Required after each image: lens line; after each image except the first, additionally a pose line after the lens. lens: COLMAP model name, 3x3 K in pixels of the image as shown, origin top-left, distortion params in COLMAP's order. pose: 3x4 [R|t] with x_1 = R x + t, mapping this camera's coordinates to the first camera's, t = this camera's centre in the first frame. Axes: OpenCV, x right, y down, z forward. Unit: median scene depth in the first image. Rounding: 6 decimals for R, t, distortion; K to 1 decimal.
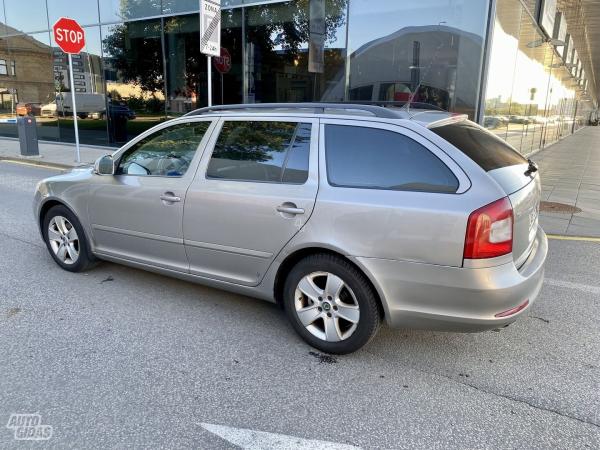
lens RADIAL K [[470.2, 0, 300.0], [0, 470.2, 225.0], [0, 0, 1]] dist [0.007164, -0.002919]
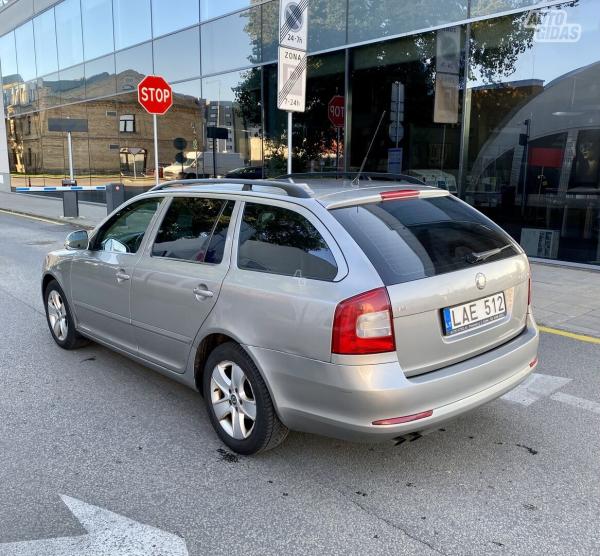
lens RADIAL K [[639.3, 0, 300.0], [0, 639.3, 278.0], [0, 0, 1]] dist [0.007243, 0.020298]
pose [[0.948396, 0.036550, -0.314976, 0.541797], [-0.057025, 0.996799, -0.056036, 0.000182], [0.311919, 0.071106, 0.947444, -0.148864]]
